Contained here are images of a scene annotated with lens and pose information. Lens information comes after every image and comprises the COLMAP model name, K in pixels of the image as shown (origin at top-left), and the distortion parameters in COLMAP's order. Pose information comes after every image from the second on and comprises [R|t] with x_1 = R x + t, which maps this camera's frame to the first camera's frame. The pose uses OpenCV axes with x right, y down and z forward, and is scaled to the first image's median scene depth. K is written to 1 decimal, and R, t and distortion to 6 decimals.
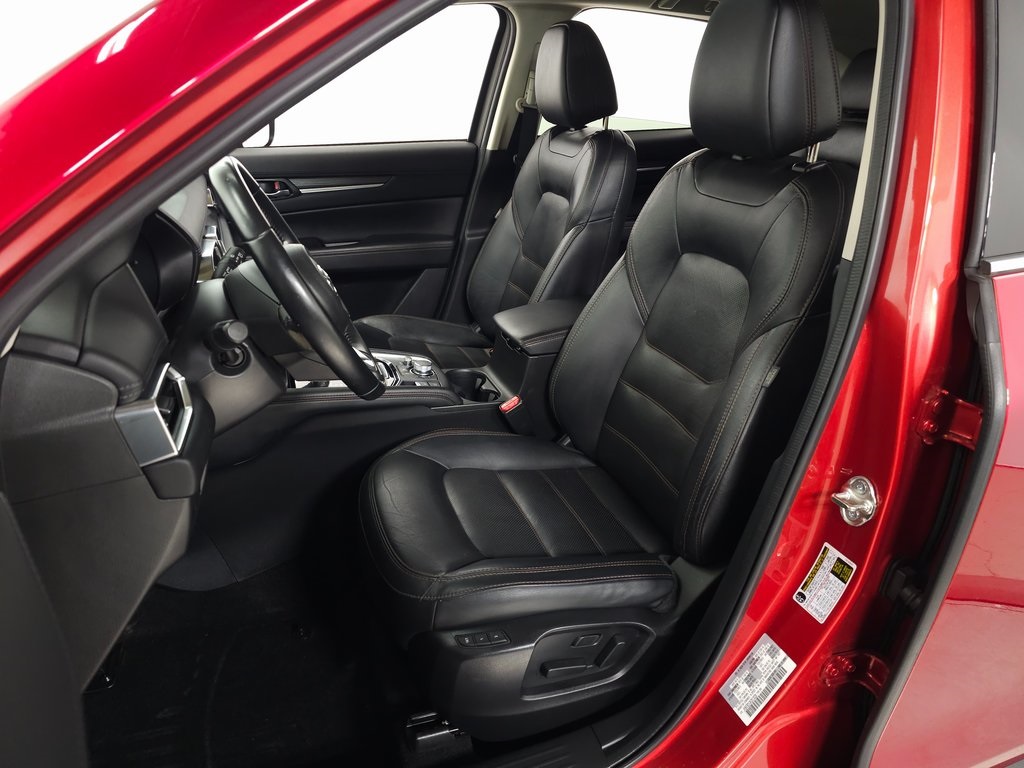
lens RADIAL K [[680.1, 0, 506.8], [0, 680.1, 382.3], [0, 0, 1]] dist [0.059384, -0.066192]
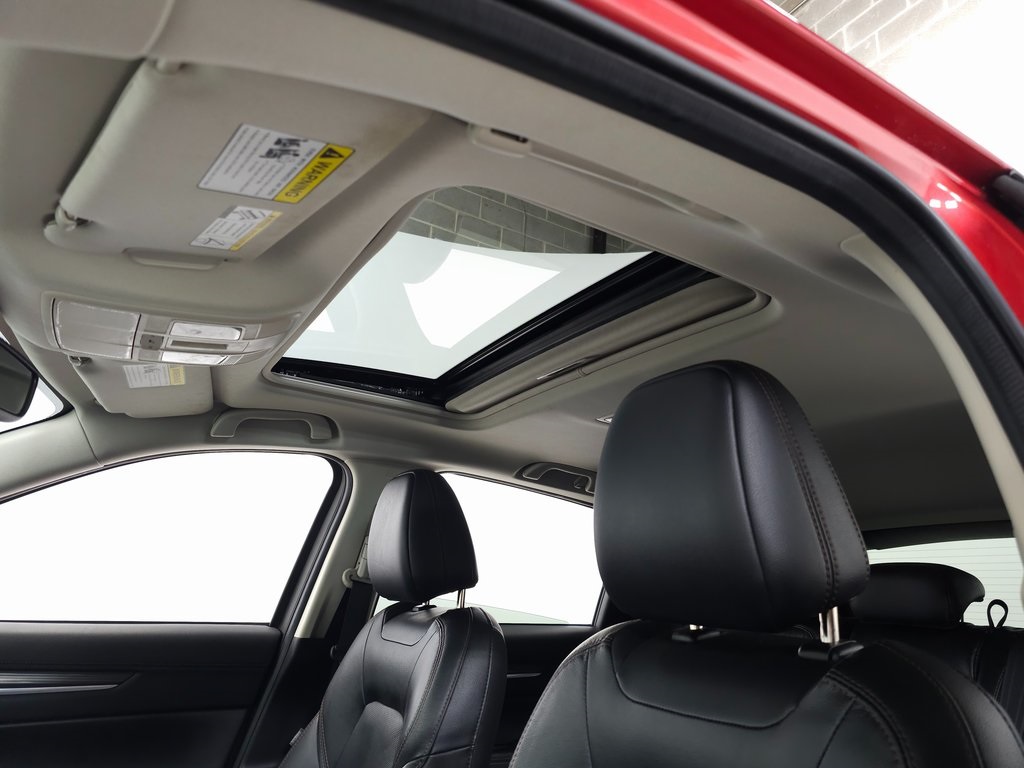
lens RADIAL K [[680.1, 0, 506.8], [0, 680.1, 382.3], [0, 0, 1]] dist [0.059384, -0.066192]
pose [[0.981494, 0.097964, 0.164540, 0.048928], [0.034923, 0.753258, -0.656797, -0.075293], [-0.188284, 0.650388, 0.735897, 0.305527]]
